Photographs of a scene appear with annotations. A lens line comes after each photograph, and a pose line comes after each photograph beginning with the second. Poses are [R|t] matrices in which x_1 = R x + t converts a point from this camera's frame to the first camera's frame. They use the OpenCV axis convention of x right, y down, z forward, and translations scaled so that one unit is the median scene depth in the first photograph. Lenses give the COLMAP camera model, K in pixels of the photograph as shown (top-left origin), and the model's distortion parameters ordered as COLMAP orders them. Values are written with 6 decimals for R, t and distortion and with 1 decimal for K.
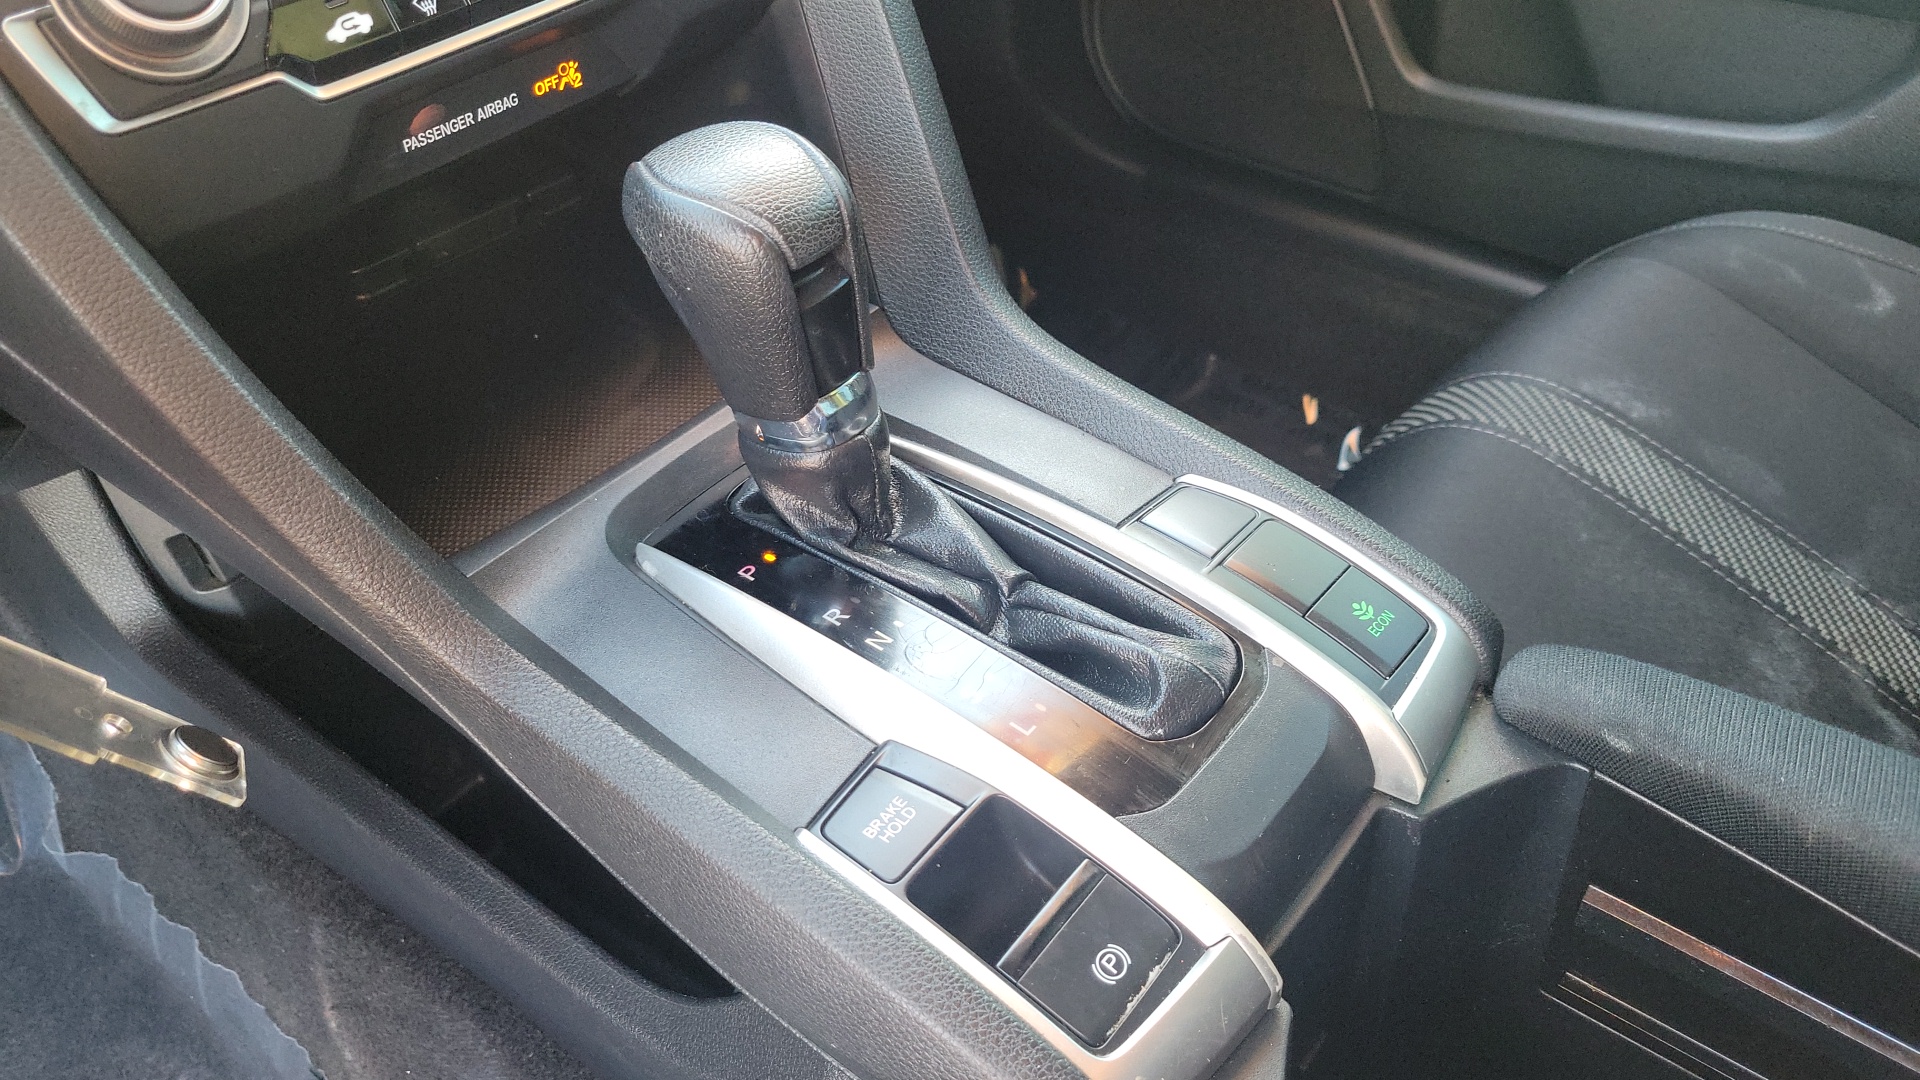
lens RADIAL K [[1462.8, 0, 957.9], [0, 1462.8, 545.7], [0, 0, 1]] dist [0.029833, -0.014673]
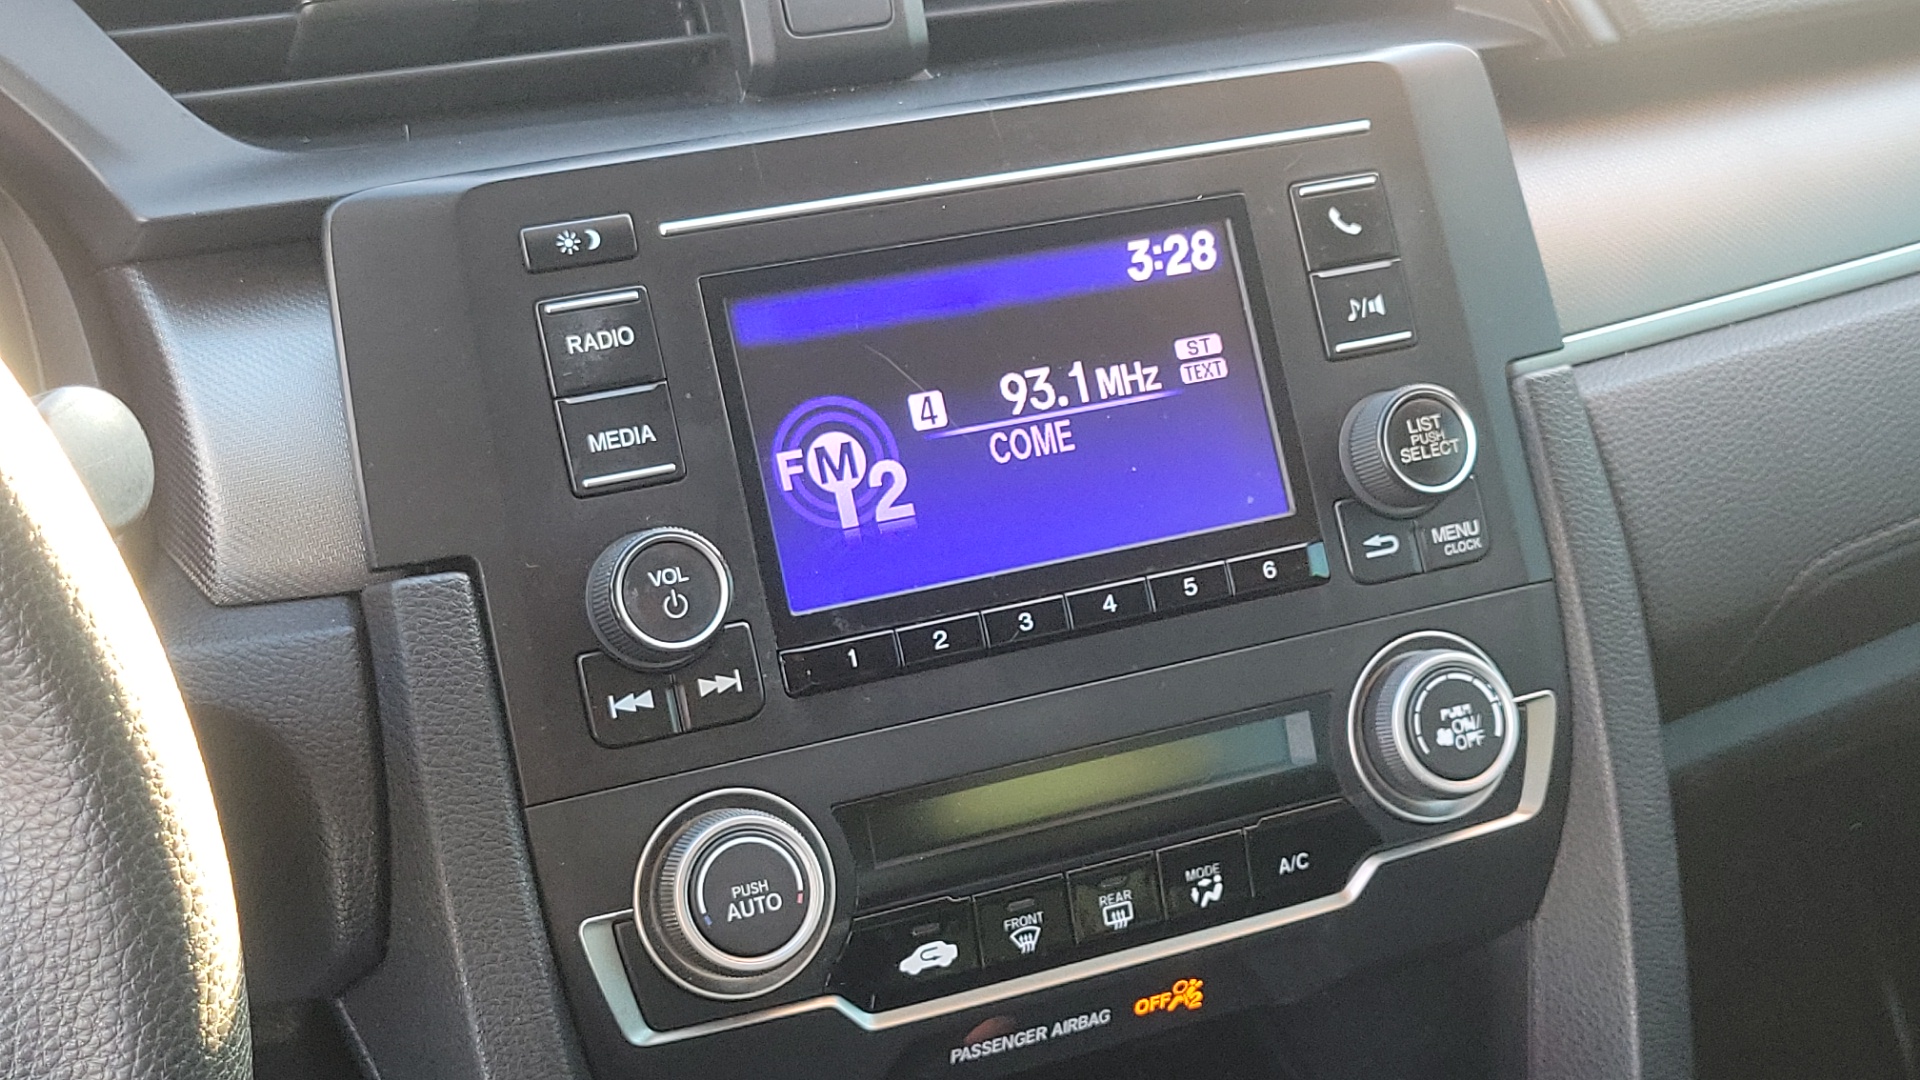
lens RADIAL K [[2876.3, 0, 973.8], [0, 2876.3, 533.5], [0, 0, 1]] dist [0.048994, 0.000000]
pose [[0.888102, 0.268846, -0.372822, 0.139760], [-0.340072, 0.930002, -0.139453, -0.319045], [0.309234, 0.250635, 0.917364, -0.497893]]
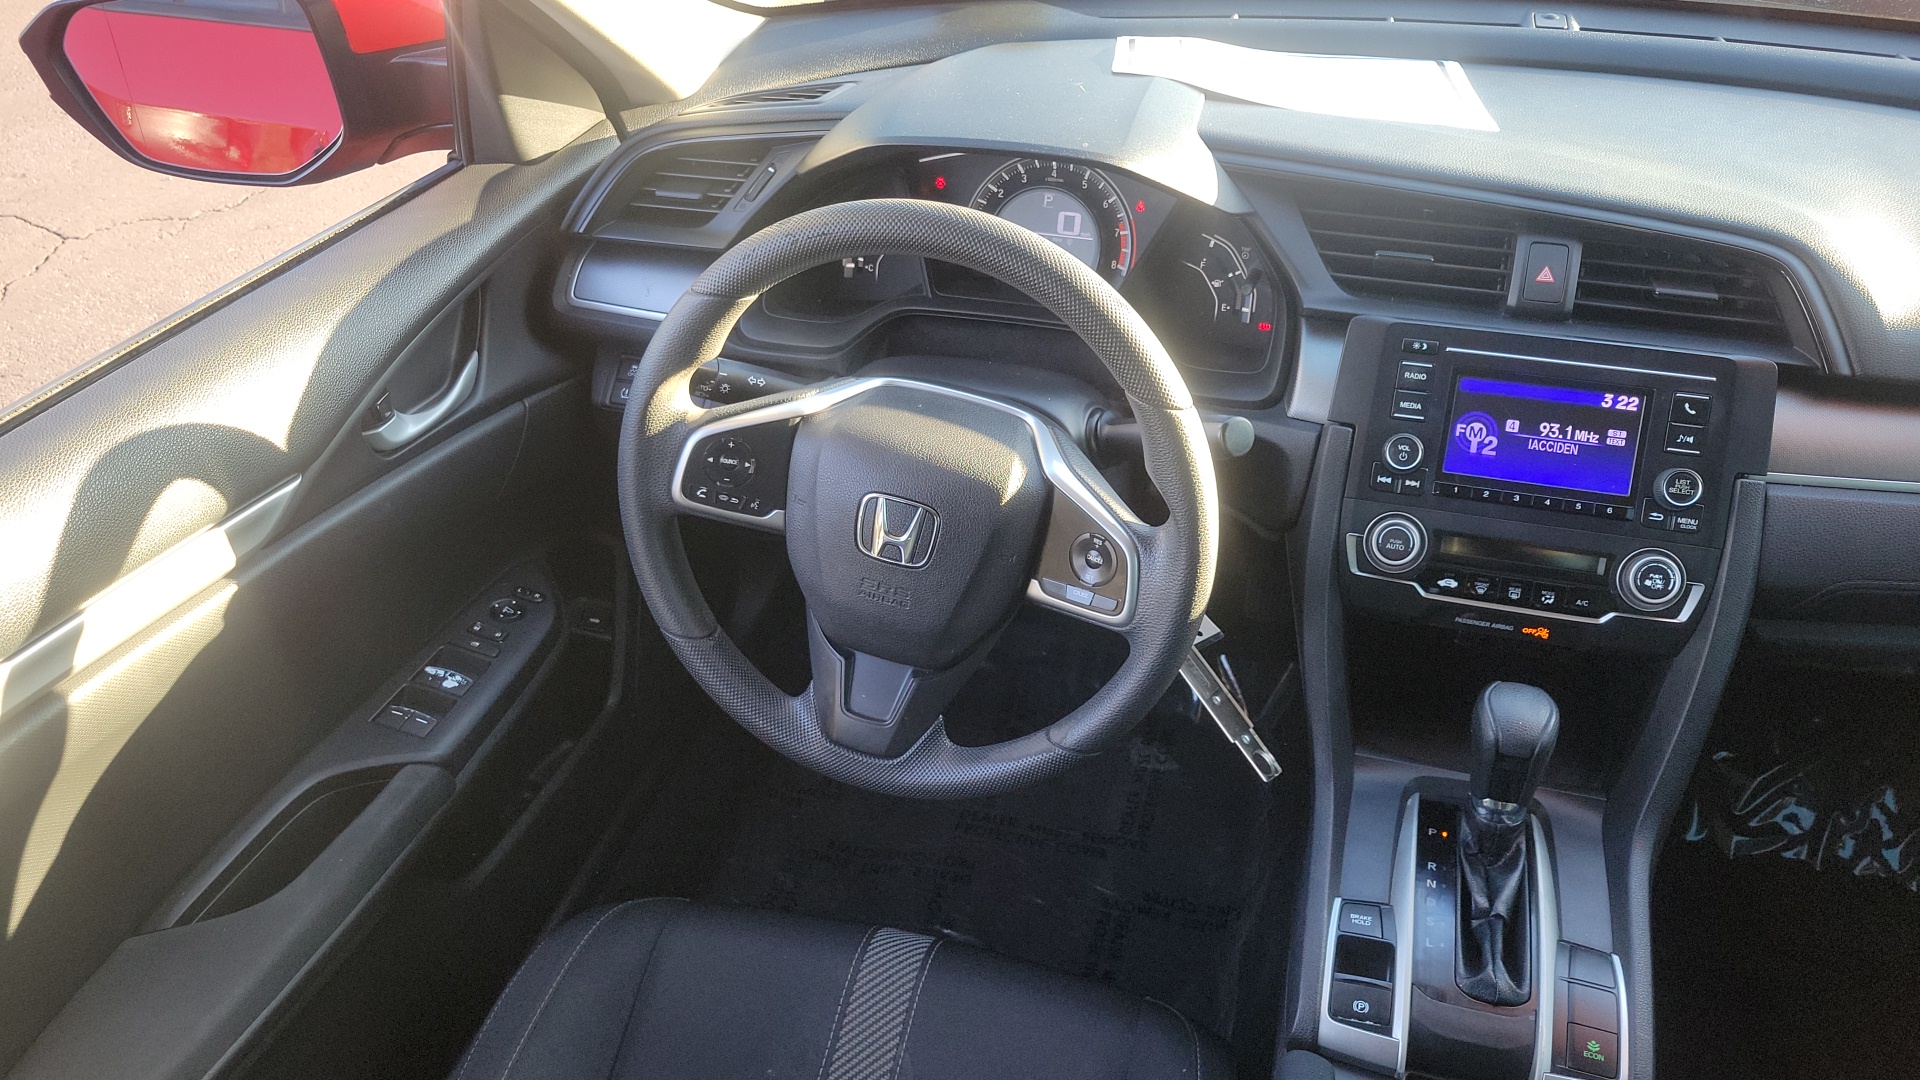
lens RADIAL K [[1462.8, 0, 974.3], [0, 1462.8, 552.8], [0, 0, 1]] dist [0.029833, -0.014673]
pose [[0.392446, 0.570714, -0.721299, 1.076124], [-0.605704, 0.750519, 0.264281, -0.523735], [0.692177, 0.333177, 0.640222, -1.264360]]
